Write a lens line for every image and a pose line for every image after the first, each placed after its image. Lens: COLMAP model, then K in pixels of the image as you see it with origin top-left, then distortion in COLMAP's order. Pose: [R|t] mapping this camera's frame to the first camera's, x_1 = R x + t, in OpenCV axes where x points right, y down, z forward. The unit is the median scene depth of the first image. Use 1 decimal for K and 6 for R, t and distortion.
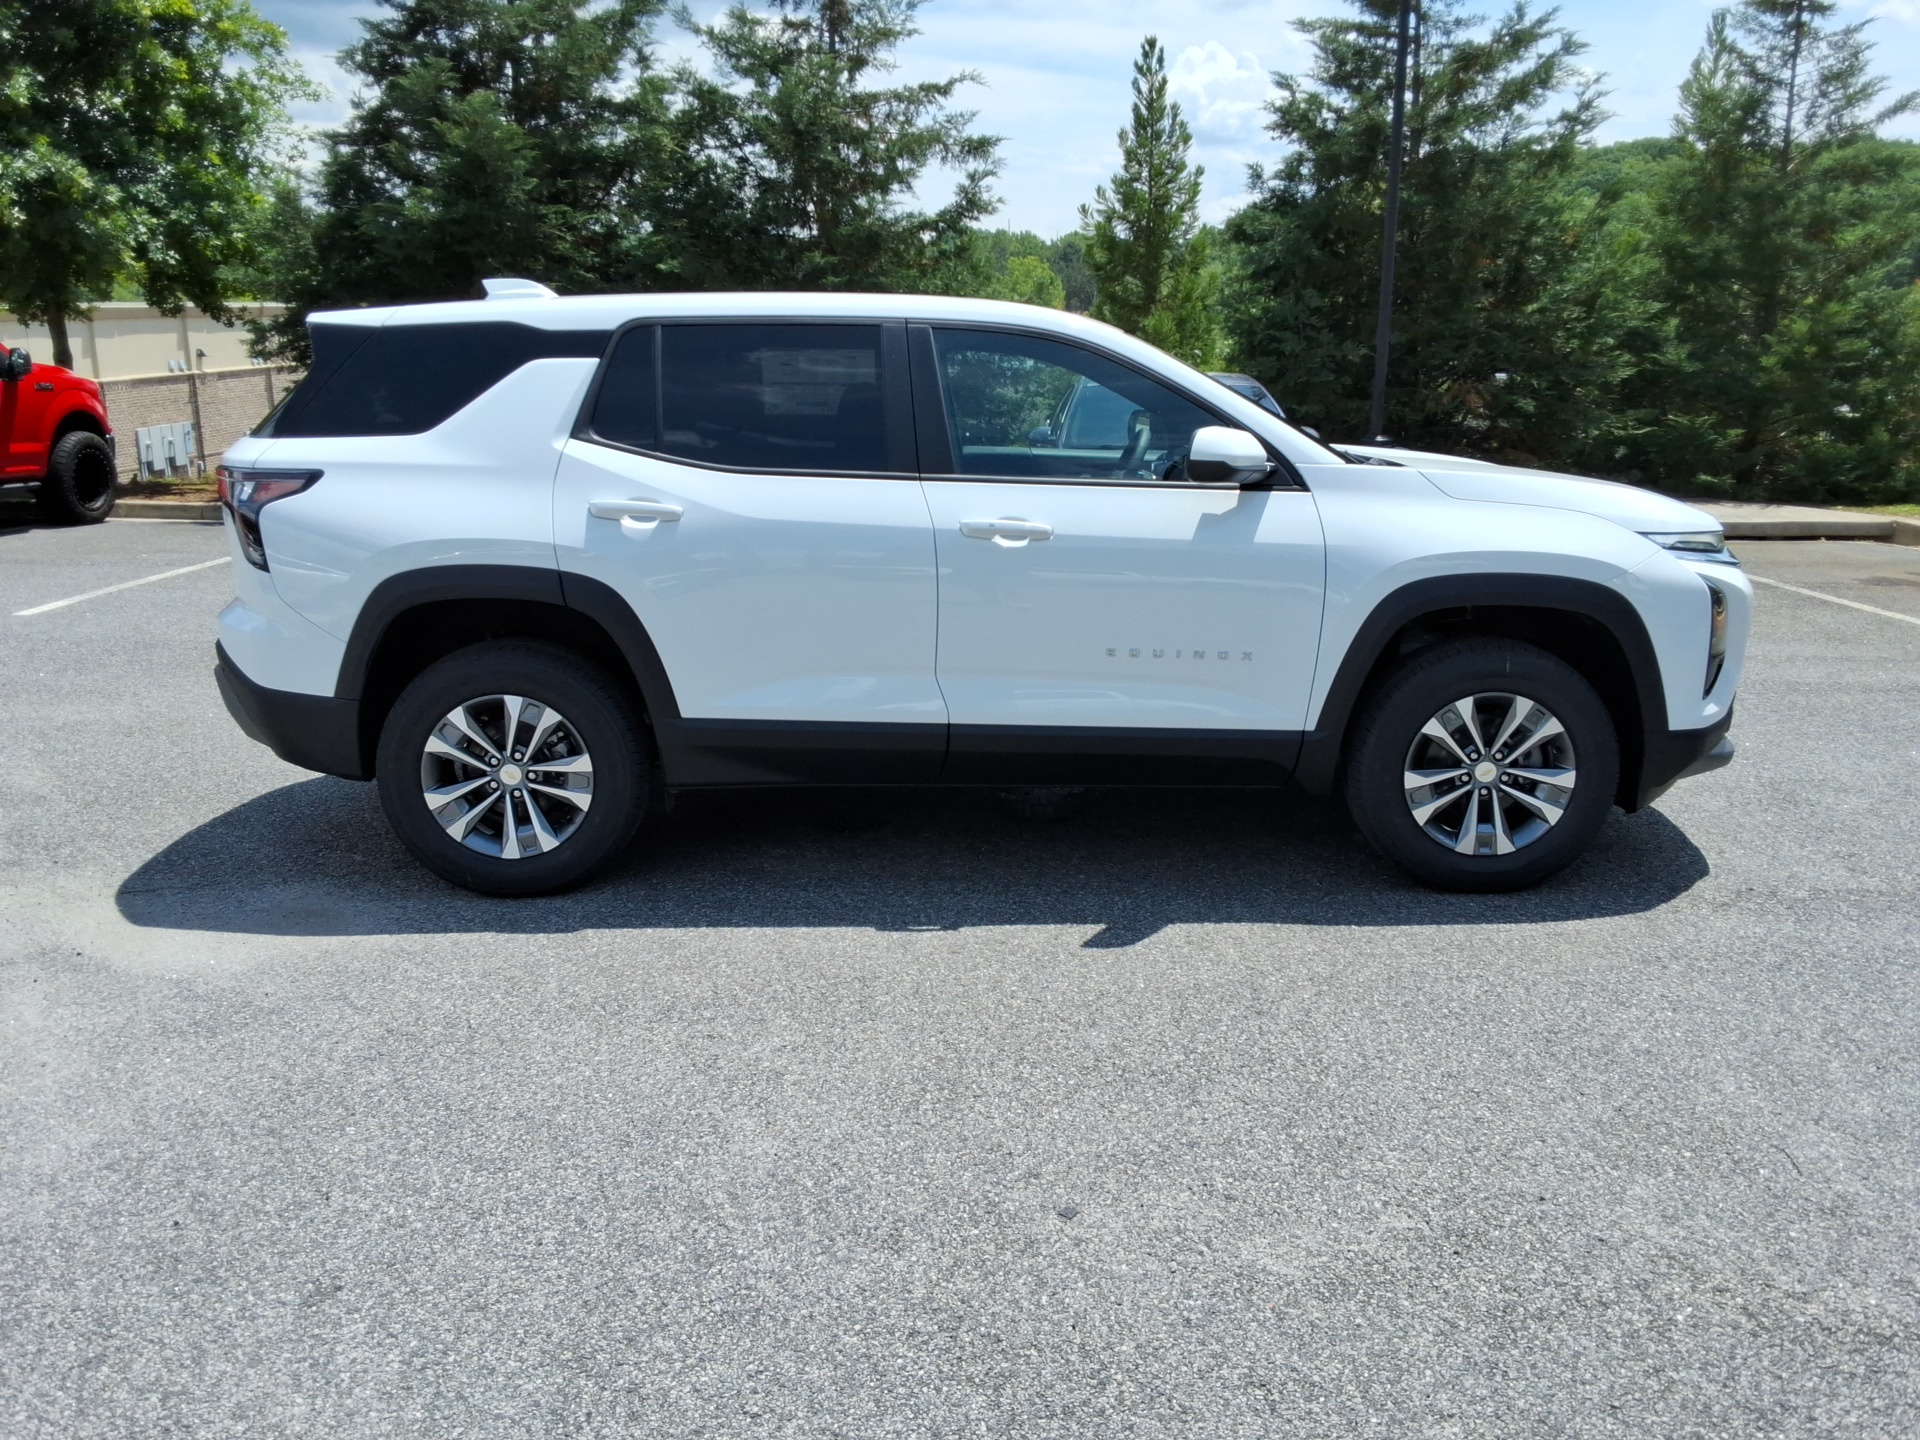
lens RADIAL K [[1545.3, 0, 960.1], [0, 1545.3, 712.3], [0, 0, 1]] dist [0.099620, -0.151963]
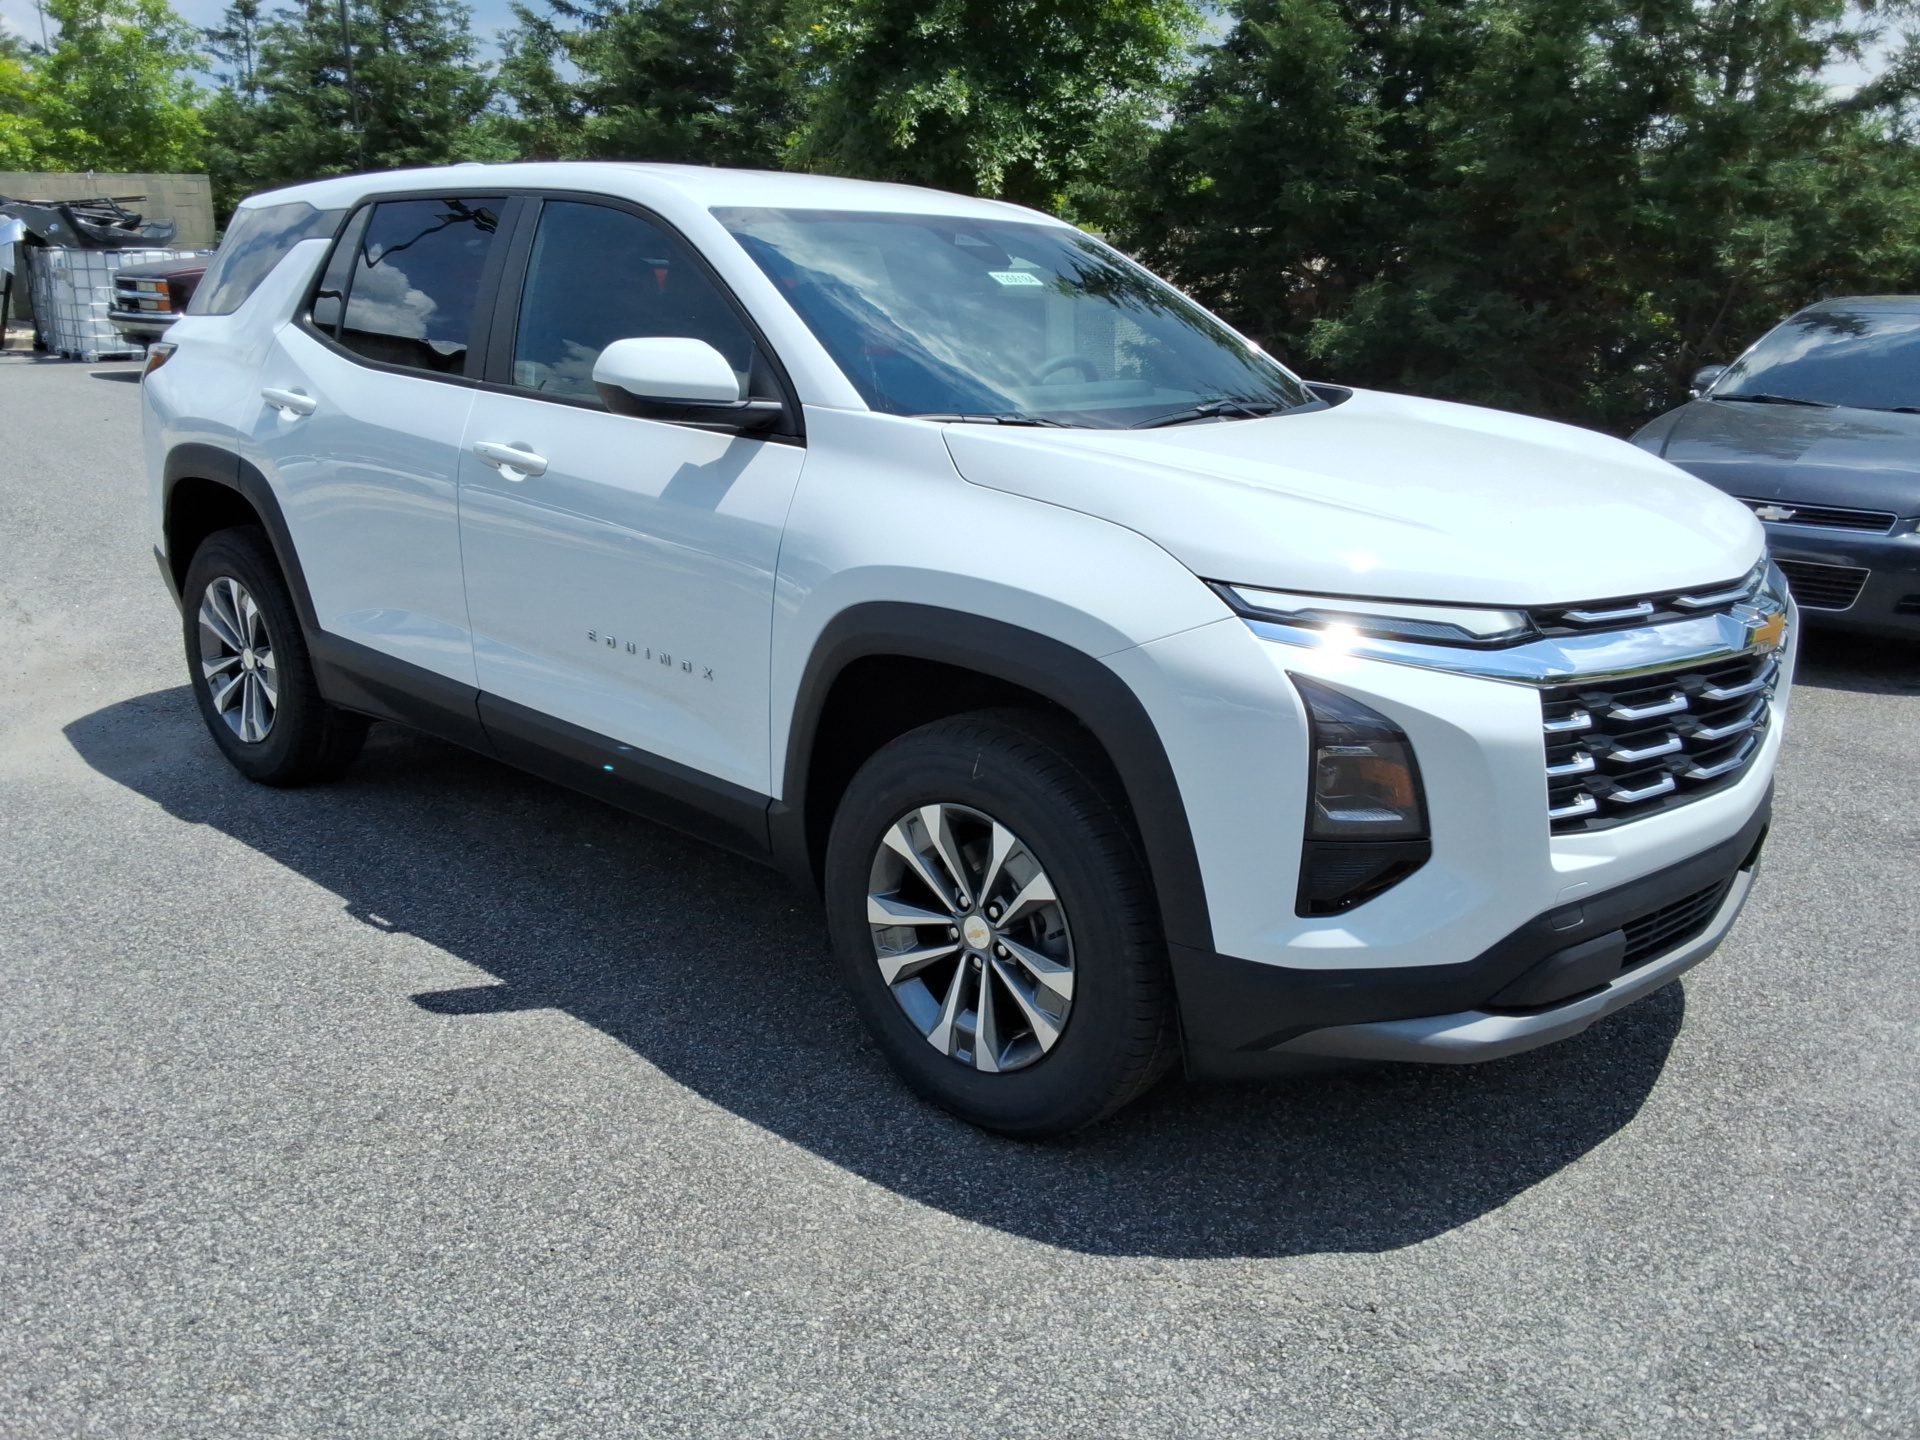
lens RADIAL K [[1545.3, 0, 969.8], [0, 1545.3, 691.5], [0, 0, 1]] dist [0.099620, -0.151963]
pose [[0.747131, 0.187291, -0.637744, 0.720567], [-0.166740, 0.981611, 0.092938, -0.112996], [0.643423, 0.036900, 0.764621, 0.541392]]
